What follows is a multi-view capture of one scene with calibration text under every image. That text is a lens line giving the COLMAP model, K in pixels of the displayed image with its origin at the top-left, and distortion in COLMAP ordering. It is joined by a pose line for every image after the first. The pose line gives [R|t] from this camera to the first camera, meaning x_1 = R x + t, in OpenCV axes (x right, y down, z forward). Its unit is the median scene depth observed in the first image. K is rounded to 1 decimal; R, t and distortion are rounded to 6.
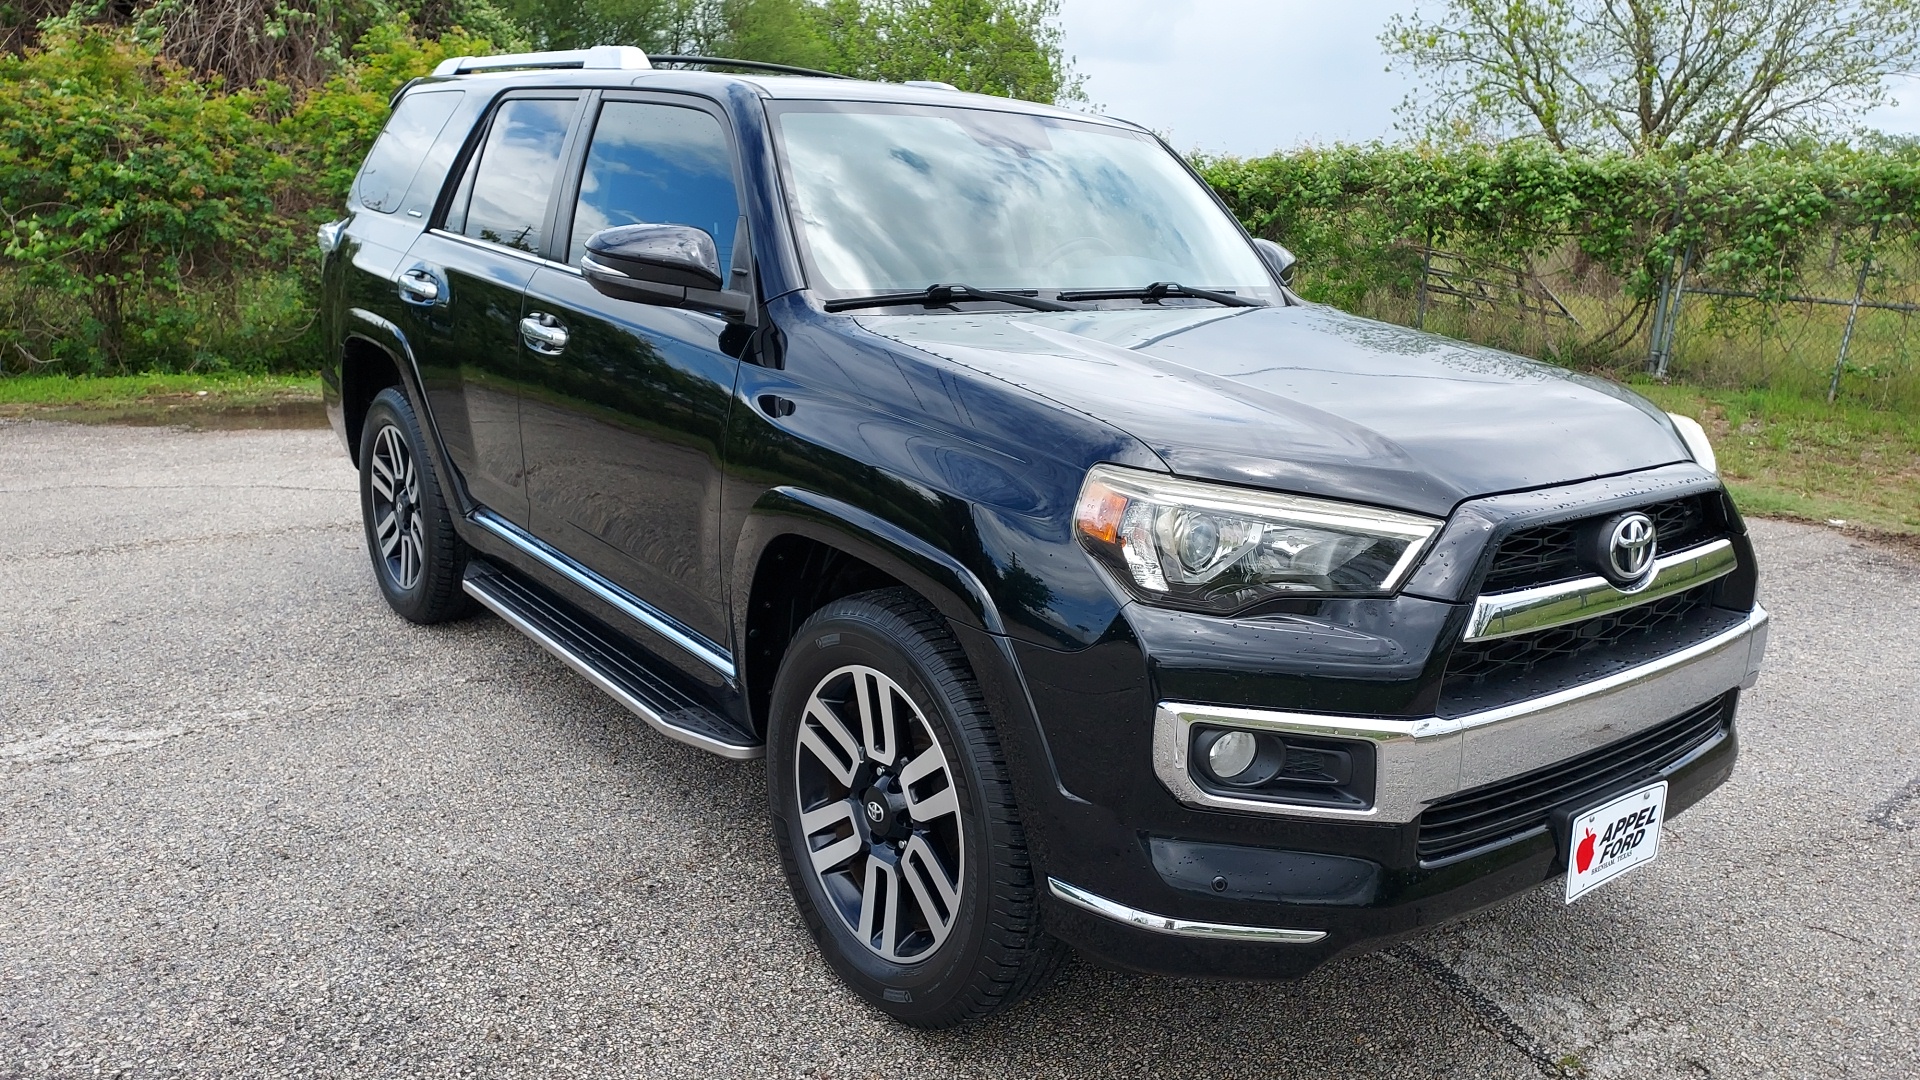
lens RADIAL K [[1454.6, 0, 953.6], [0, 1454.6, 529.0], [0, 0, 1]] dist [0.112992, -0.180985]
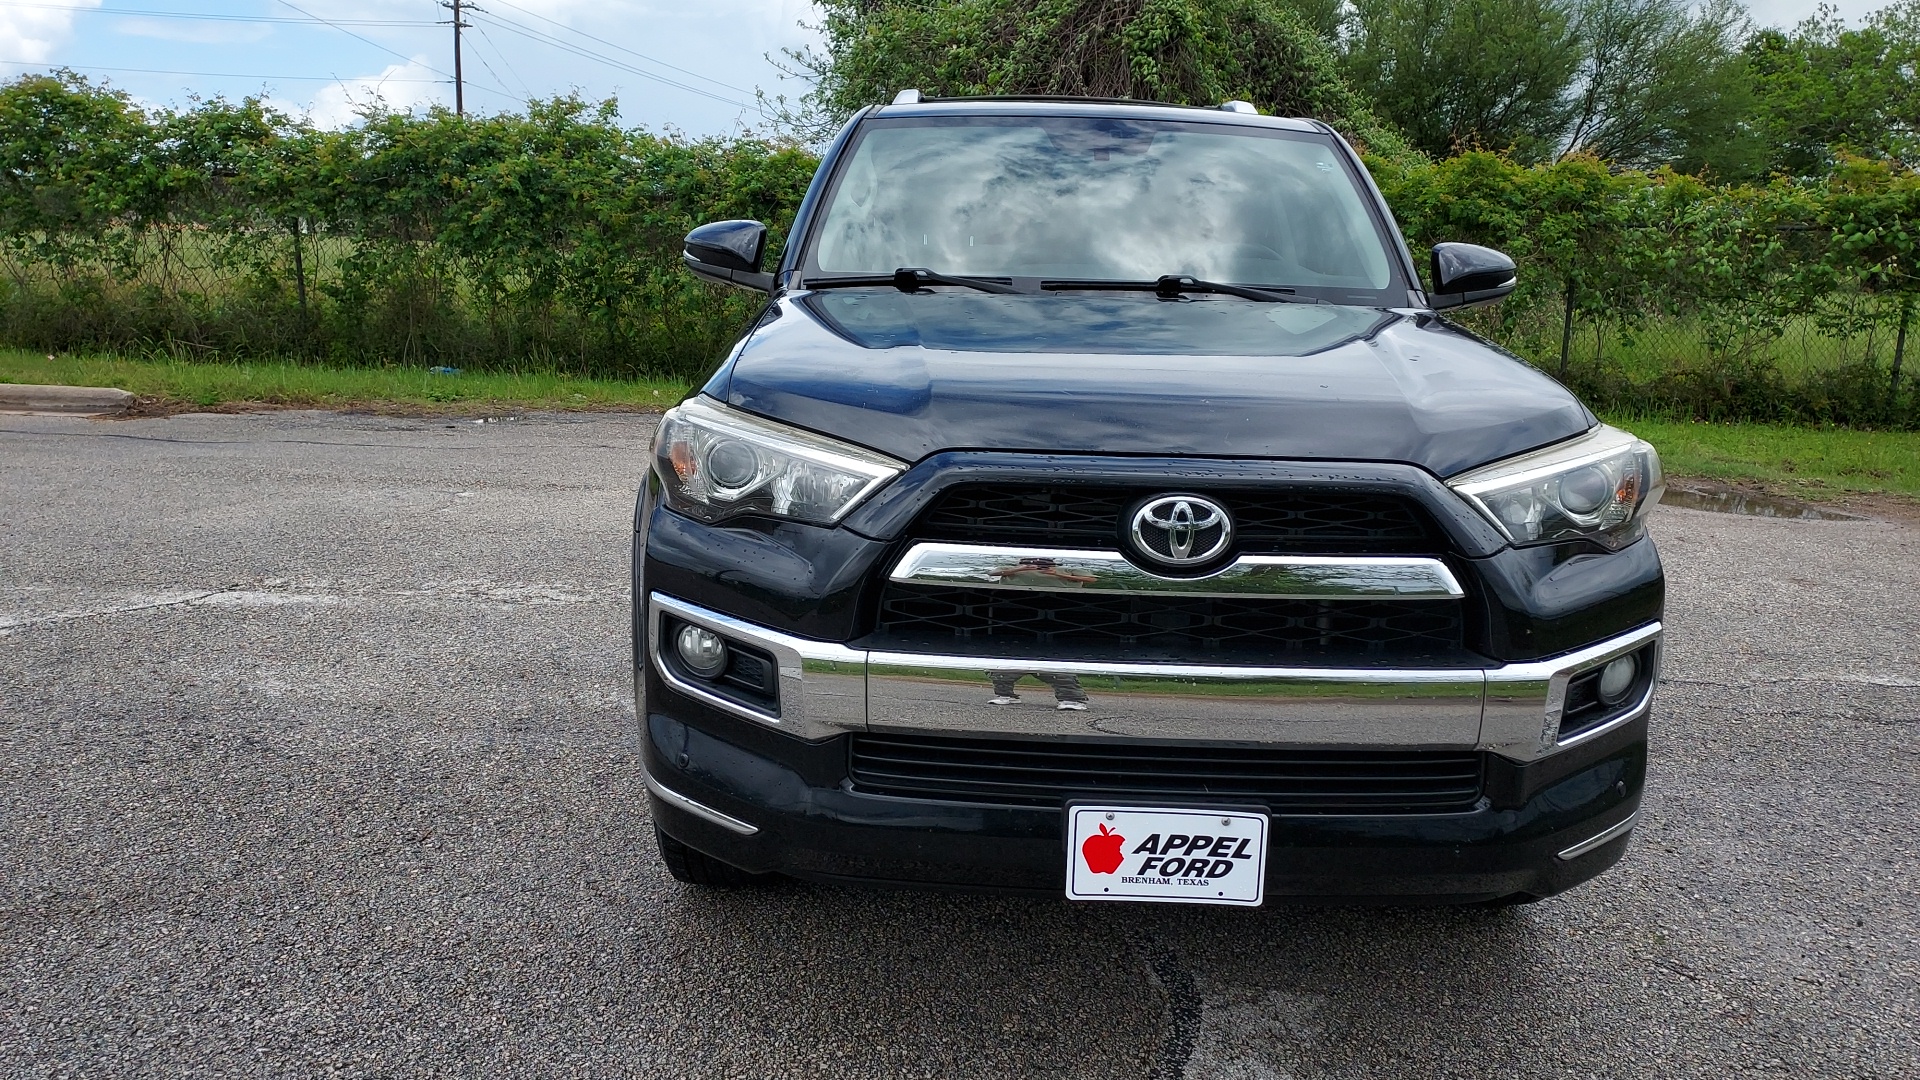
lens RADIAL K [[1454.6, 0, 953.6], [0, 1454.6, 529.0], [0, 0, 1]] dist [0.112992, -0.180985]
pose [[0.767962, 0.110965, -0.630810, 0.911247], [-0.141716, 0.989906, 0.001605, 0.029367], [0.624621, 0.088163, 0.775936, 0.208508]]
